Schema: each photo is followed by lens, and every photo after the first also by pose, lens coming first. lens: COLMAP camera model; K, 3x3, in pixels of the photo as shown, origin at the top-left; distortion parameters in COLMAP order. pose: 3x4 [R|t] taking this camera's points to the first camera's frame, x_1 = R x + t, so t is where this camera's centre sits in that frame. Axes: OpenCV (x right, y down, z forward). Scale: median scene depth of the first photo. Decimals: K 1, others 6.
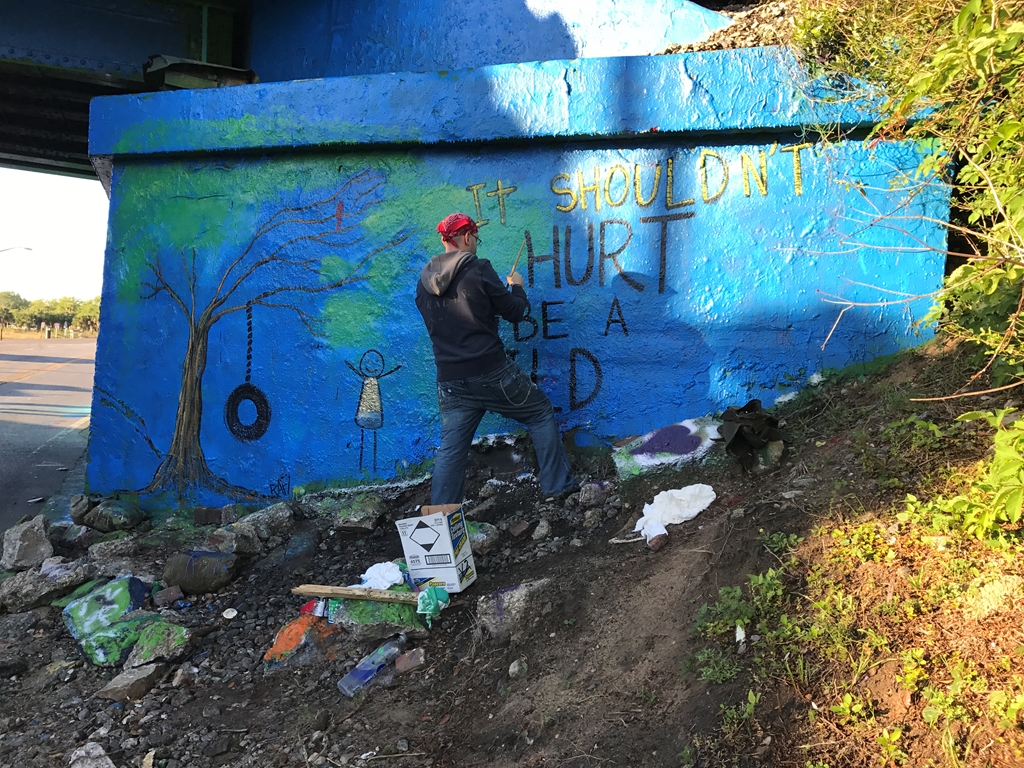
lens RADIAL K [[837.2, 0, 514.9], [0, 837.2, 367.6], [0, 0, 1]] dist [0.083121, -0.146875]
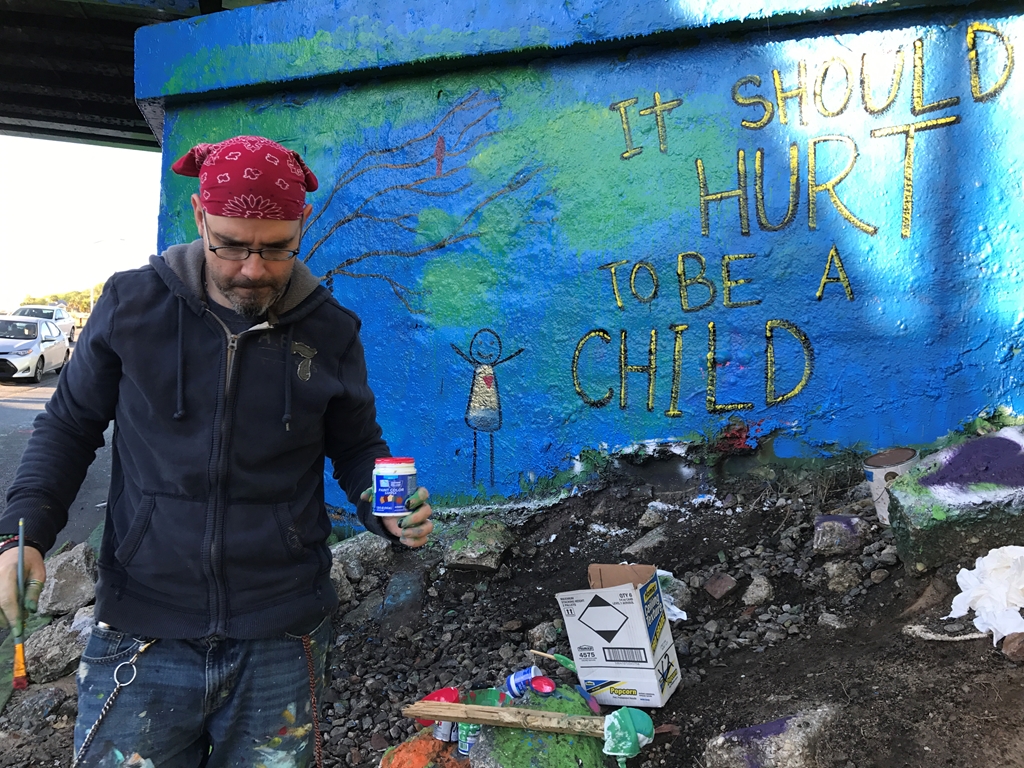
lens RADIAL K [[837.2, 0, 514.9], [0, 837.2, 367.6], [0, 0, 1]] dist [0.083121, -0.146875]
pose [[0.995522, -0.016771, -0.093032, -0.076746], [0.019116, 0.999520, 0.024371, -0.004125], [0.092579, -0.026040, 0.995365, 0.250975]]
